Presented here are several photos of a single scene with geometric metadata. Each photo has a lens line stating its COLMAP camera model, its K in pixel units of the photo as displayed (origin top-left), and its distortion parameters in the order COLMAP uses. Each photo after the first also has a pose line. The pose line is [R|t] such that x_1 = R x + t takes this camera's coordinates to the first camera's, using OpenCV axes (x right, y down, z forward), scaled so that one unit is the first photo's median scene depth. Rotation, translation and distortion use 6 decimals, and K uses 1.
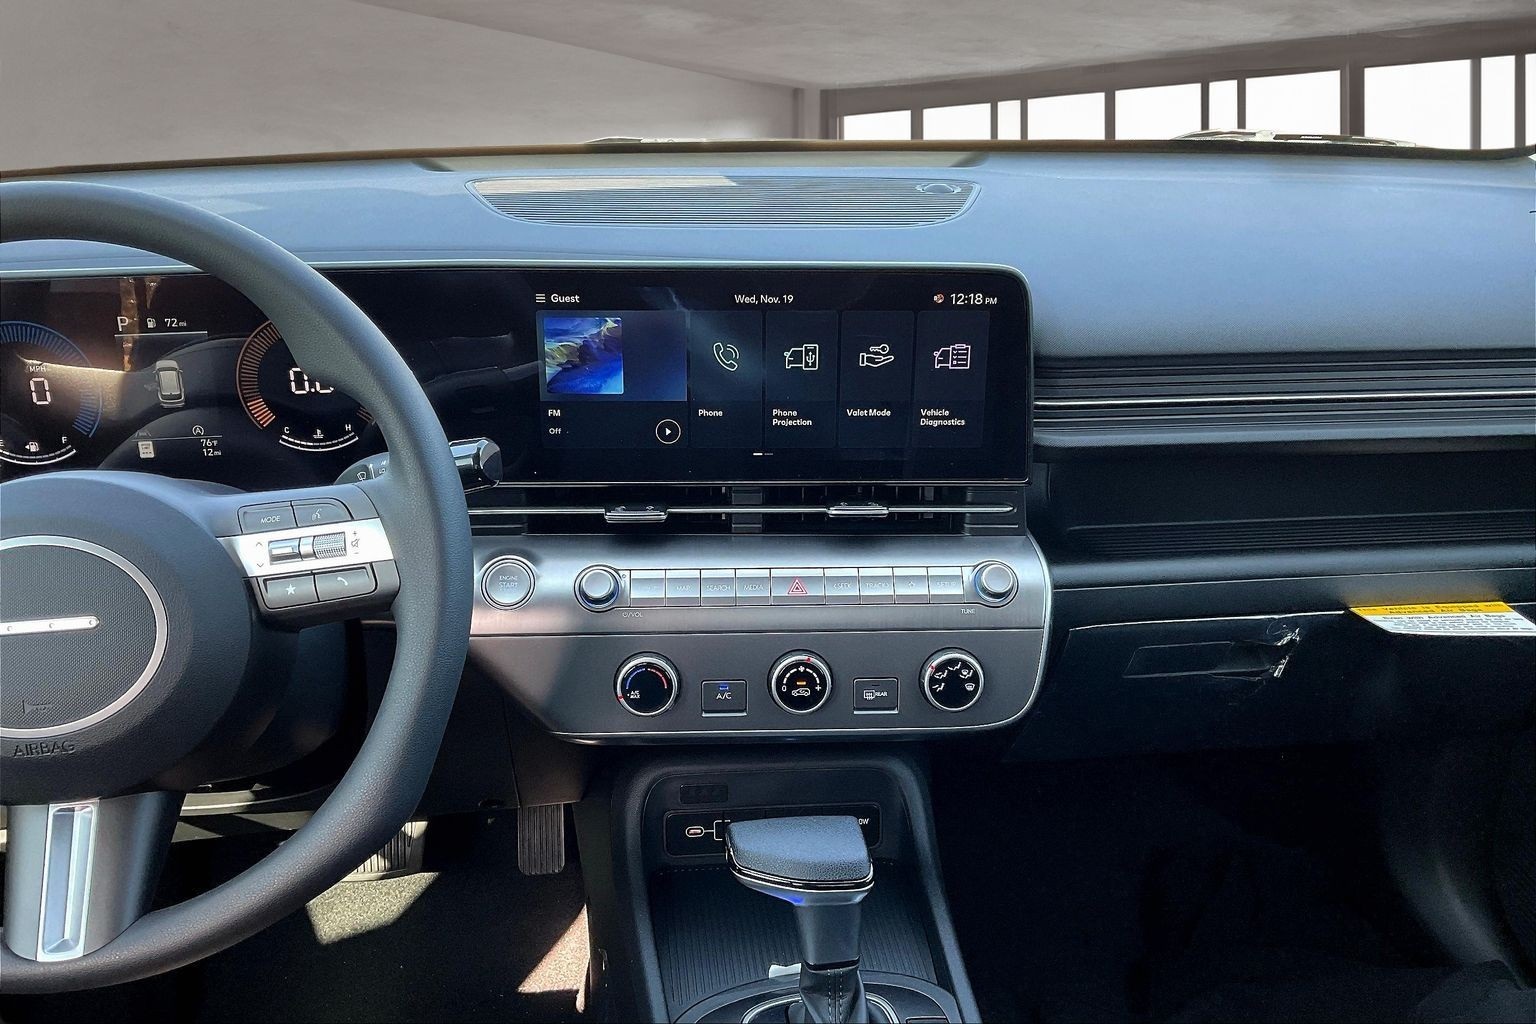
lens RADIAL K [[1295.9, 0, 760.8], [0, 1295.9, 499.5], [0, 0, 1]] dist [0.067520, -0.127232]
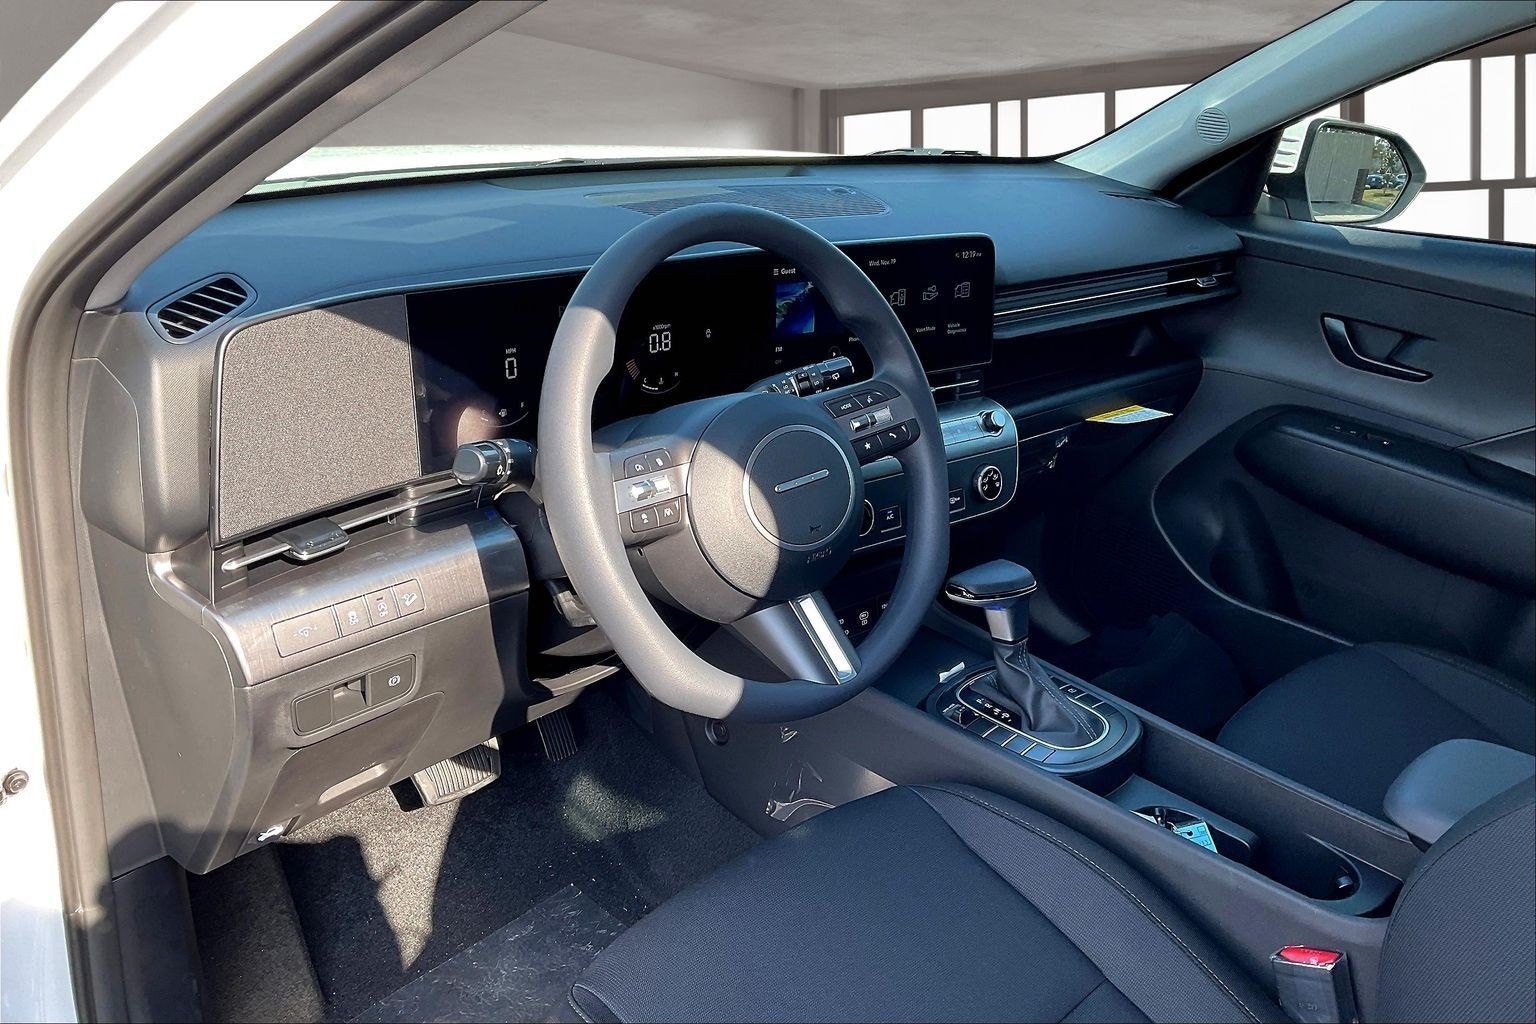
lens RADIAL K [[1295.9, 0, 771.0], [0, 1295.9, 510.9], [0, 0, 1]] dist [0.067520, -0.127232]
pose [[0.785290, -0.179089, 0.592661, -1.065043], [0.174325, 0.982481, 0.065899, 0.015520], [-0.594080, 0.051565, 0.802752, -0.176193]]
